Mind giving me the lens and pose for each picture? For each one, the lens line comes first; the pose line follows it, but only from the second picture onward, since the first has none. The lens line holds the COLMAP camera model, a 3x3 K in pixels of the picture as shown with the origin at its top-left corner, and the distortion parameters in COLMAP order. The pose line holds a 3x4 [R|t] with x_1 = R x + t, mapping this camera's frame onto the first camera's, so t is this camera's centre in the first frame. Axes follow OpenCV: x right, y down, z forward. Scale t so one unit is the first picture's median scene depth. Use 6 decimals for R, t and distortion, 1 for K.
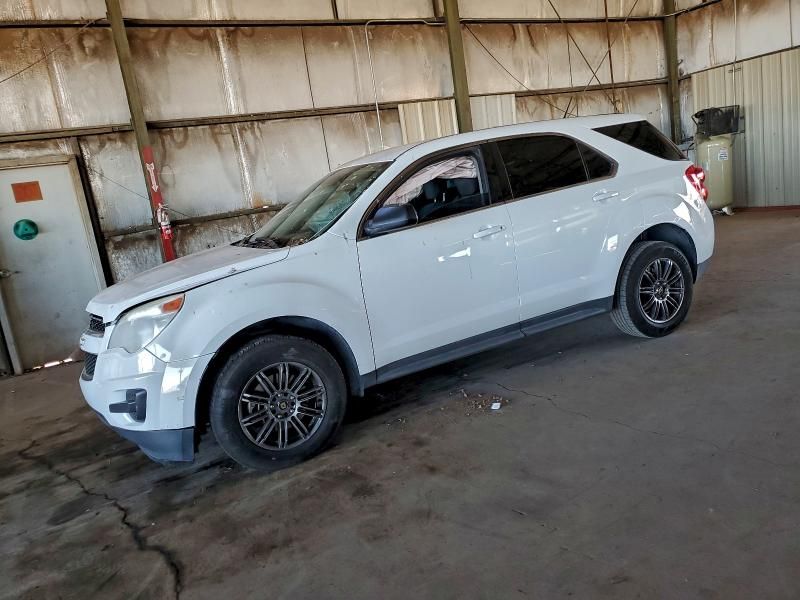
lens RADIAL K [[641.6, 0, 400.0], [0, 641.6, 300.0], [0, 0, 1]] dist [0.044071, -0.011619]
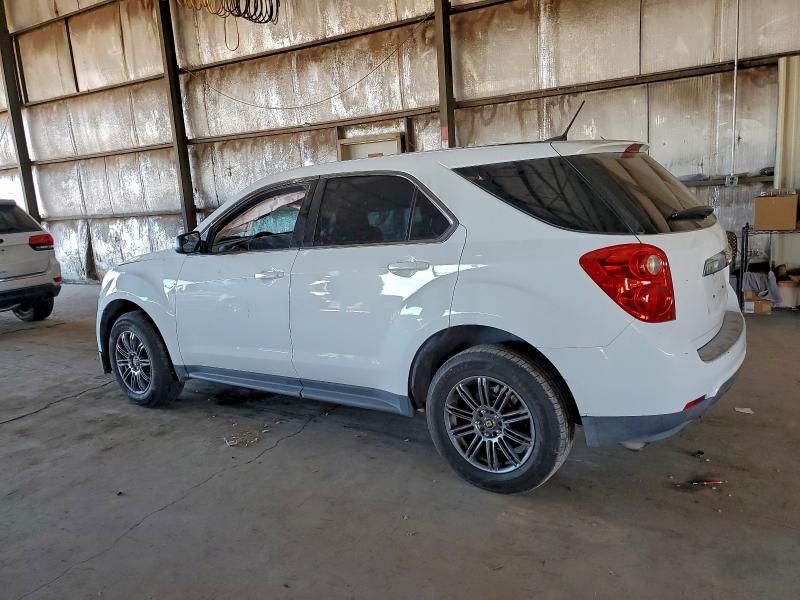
lens RADIAL K [[647.6, 0, 400.0], [0, 647.6, 309.6], [0, 0, 1]] dist [0.025750, -0.003308]
pose [[0.441790, 0.283084, -0.851284, 0.641128], [-0.165535, 0.958339, 0.232777, -0.190192], [0.881714, 0.038079, 0.470244, 0.439162]]
